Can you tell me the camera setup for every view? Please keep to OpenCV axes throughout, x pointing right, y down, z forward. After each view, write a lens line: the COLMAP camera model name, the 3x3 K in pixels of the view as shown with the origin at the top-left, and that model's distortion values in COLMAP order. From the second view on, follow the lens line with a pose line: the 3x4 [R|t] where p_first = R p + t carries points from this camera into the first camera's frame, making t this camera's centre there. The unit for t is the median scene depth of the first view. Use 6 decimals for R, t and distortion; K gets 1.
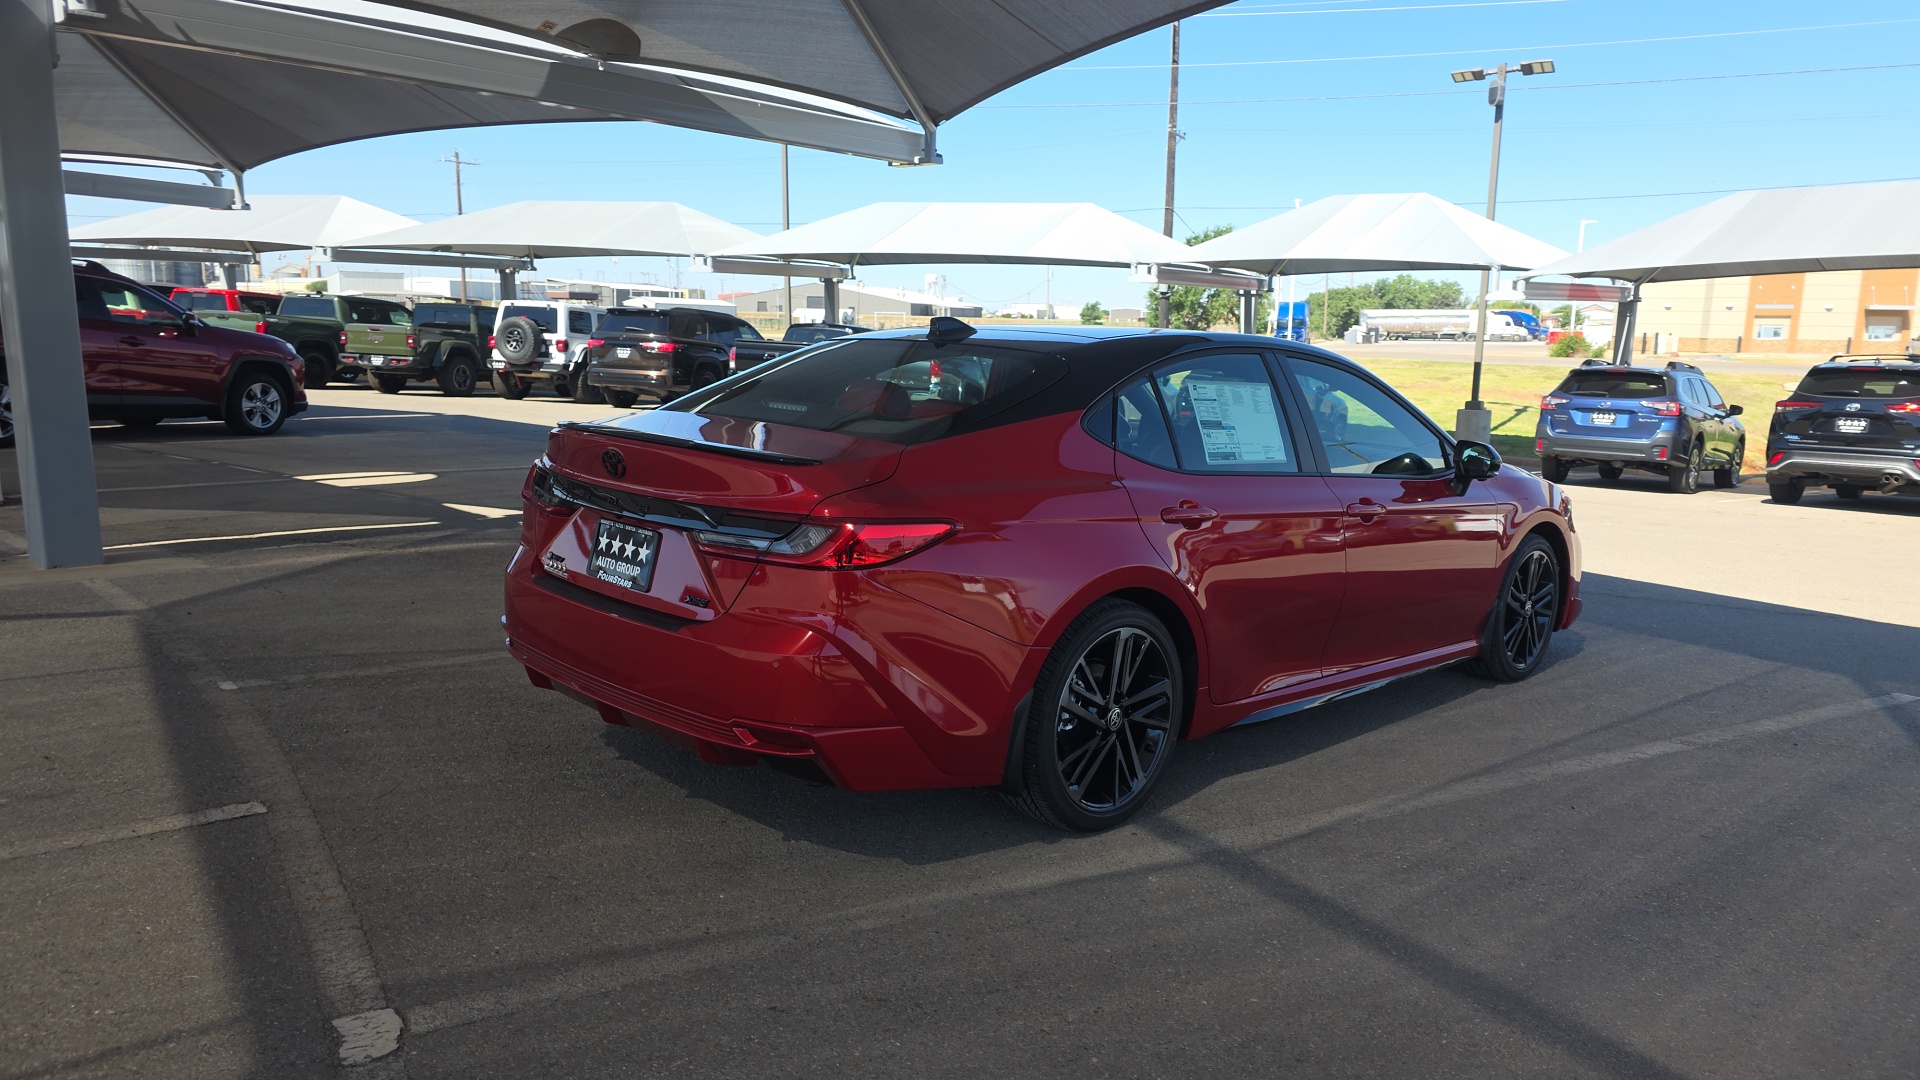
lens RADIAL K [[1303.8, 0, 1045.7], [0, 1303.8, 535.8], [0, 0, 1]] dist [0.064976, -0.072742]
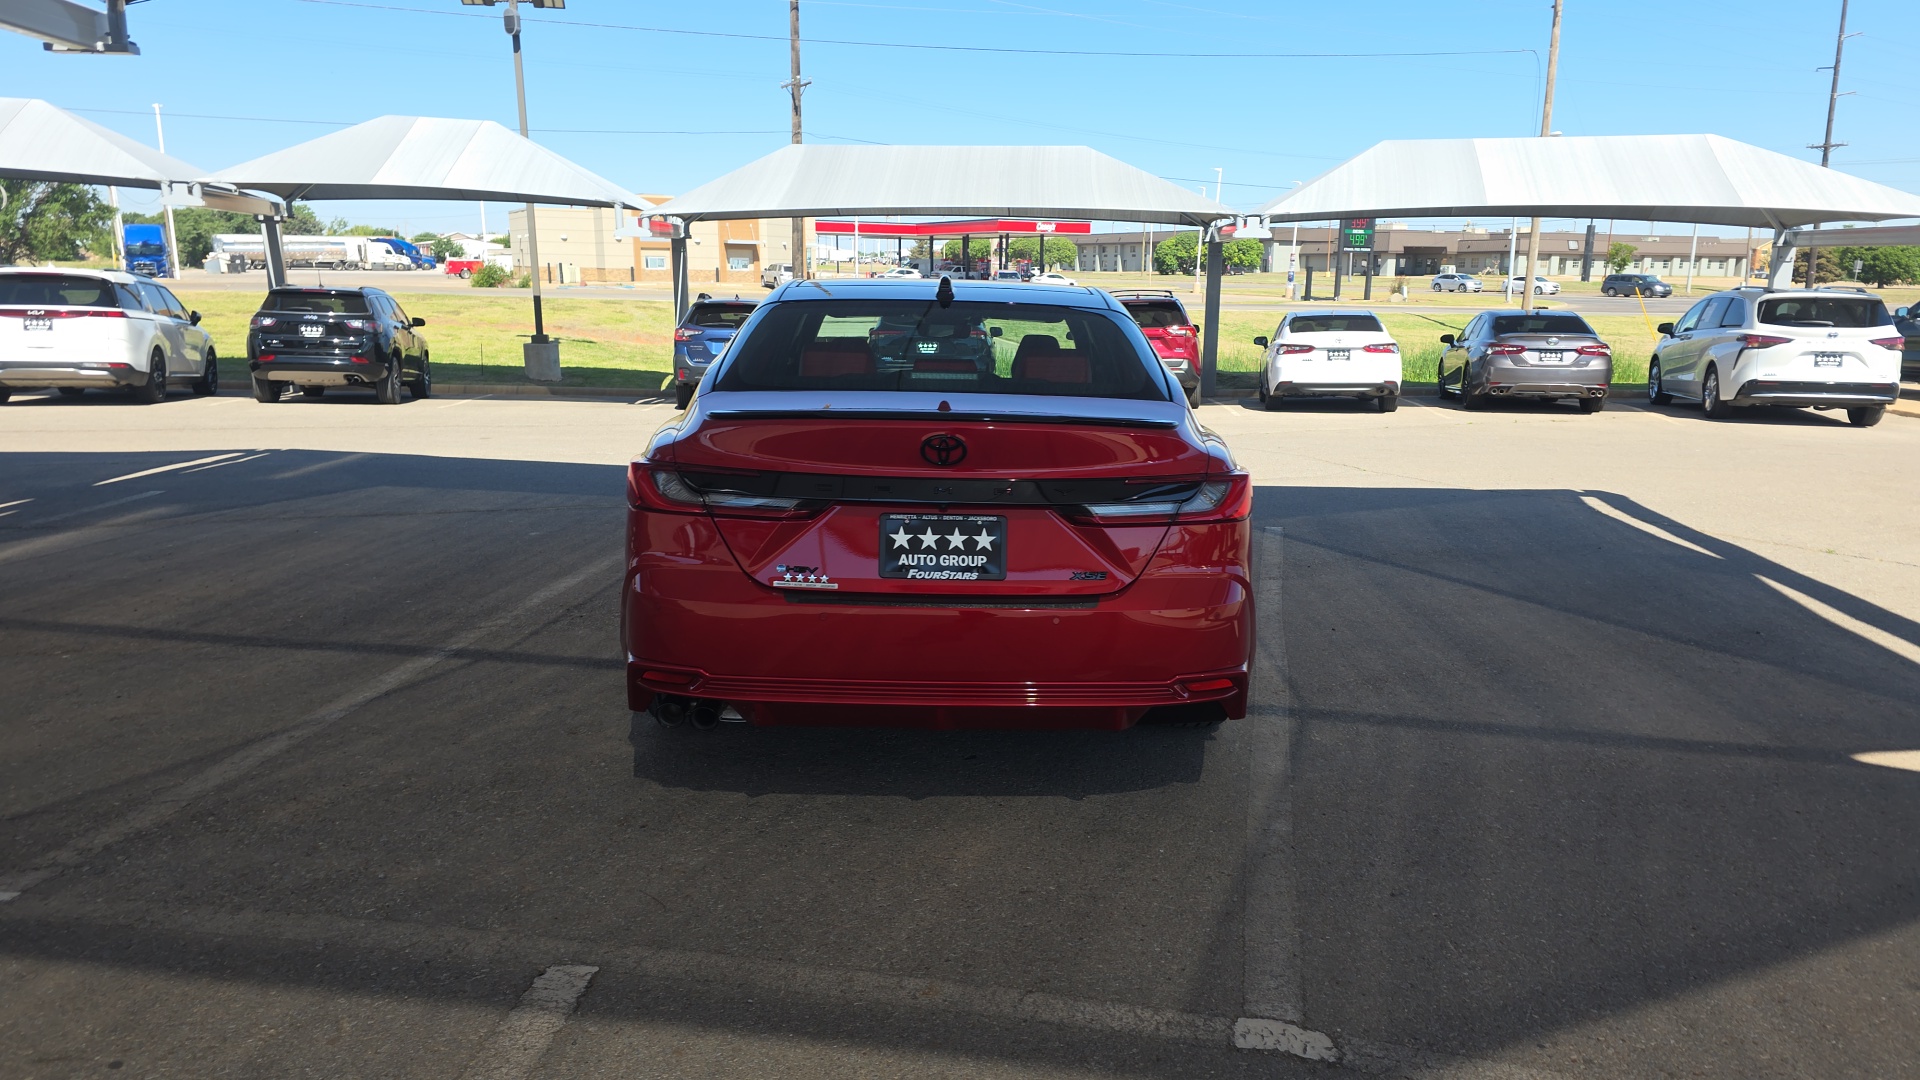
lens RADIAL K [[1289.8, 0, 988.0], [0, 1289.8, 519.2], [0, 0, 1]] dist [0.068589, -0.065810]
pose [[0.707823, -0.141711, 0.692030, -0.477034], [0.112041, 0.989792, 0.088087, -0.042051], [-0.697448, 0.015186, 0.716474, 0.169175]]
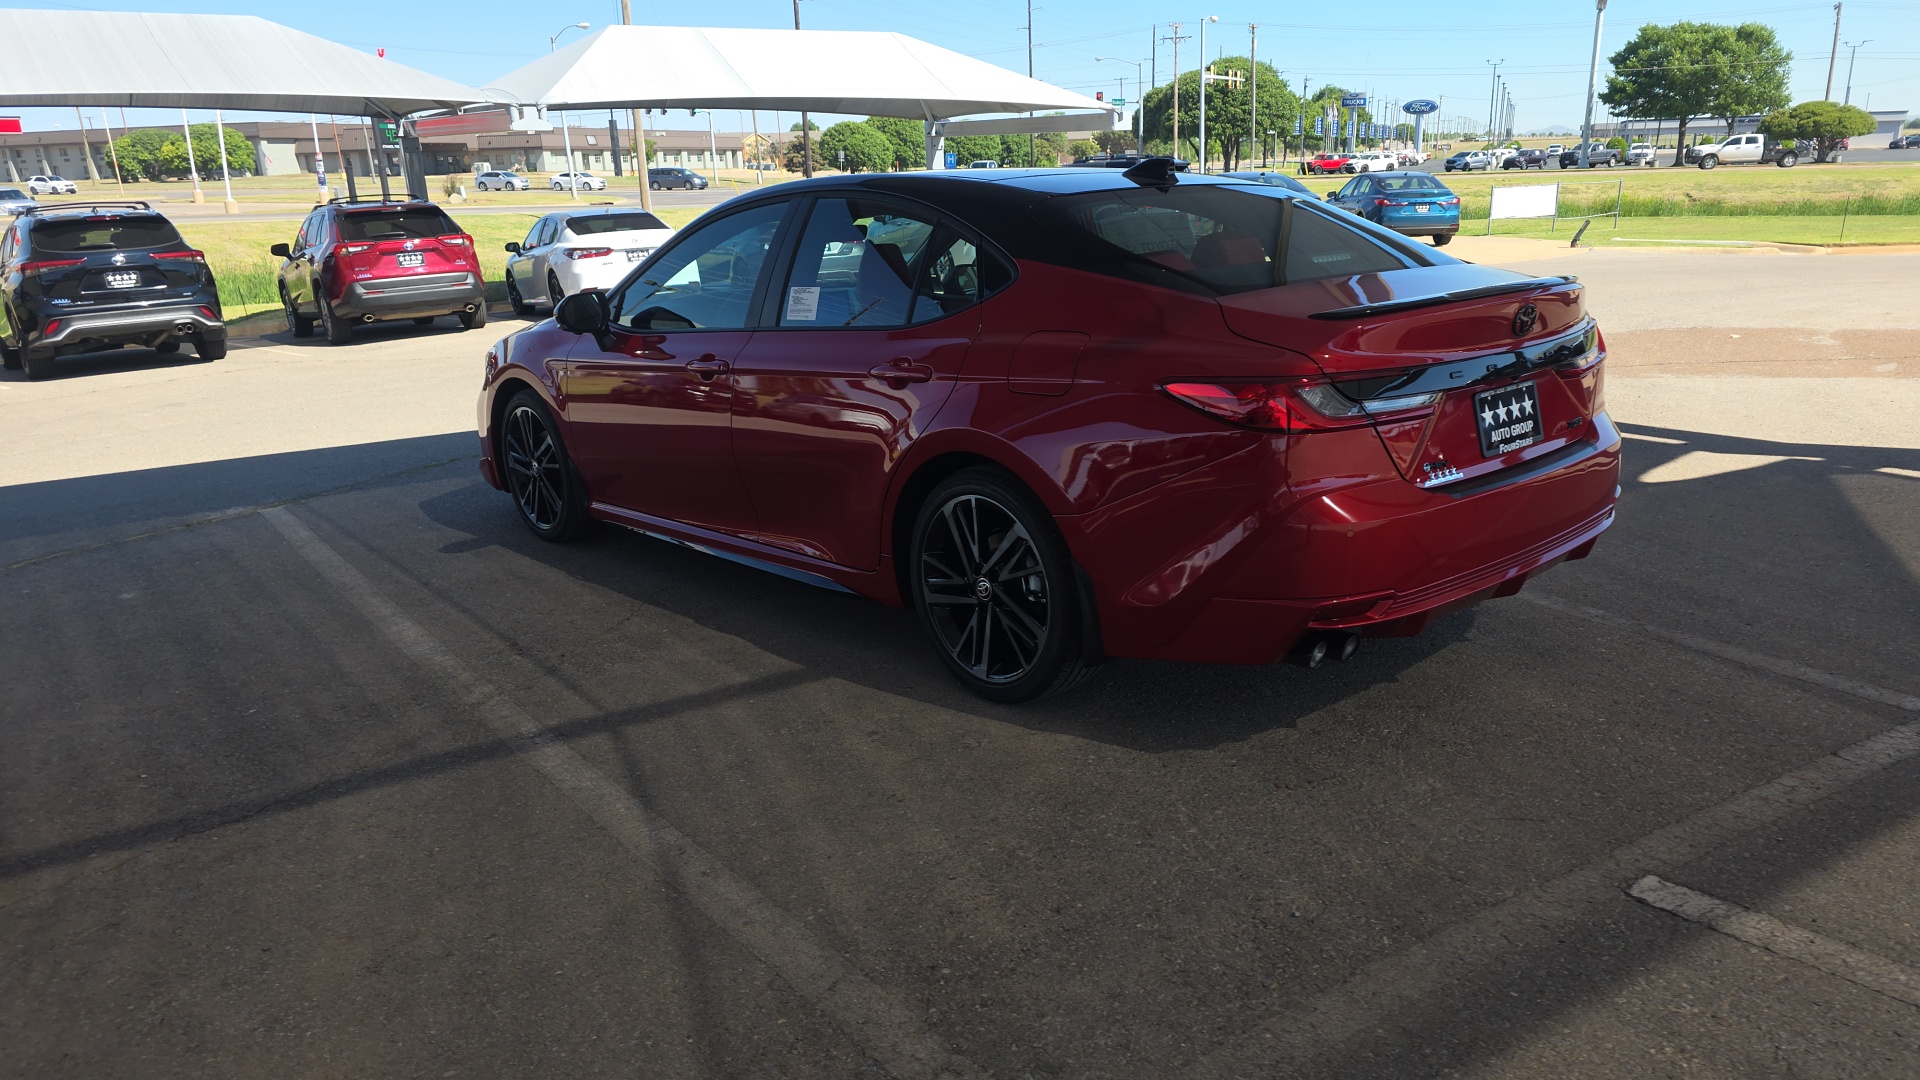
lens RADIAL K [[1292.8, 0, 1024.4], [0, 1292.8, 534.8], [0, 0, 1]] dist [0.069422, -0.065194]
pose [[0.053606, -0.293323, 0.954509, -0.650817], [0.184044, 0.942410, 0.279269, -0.120154], [-0.981455, 0.160701, 0.104504, 0.648695]]
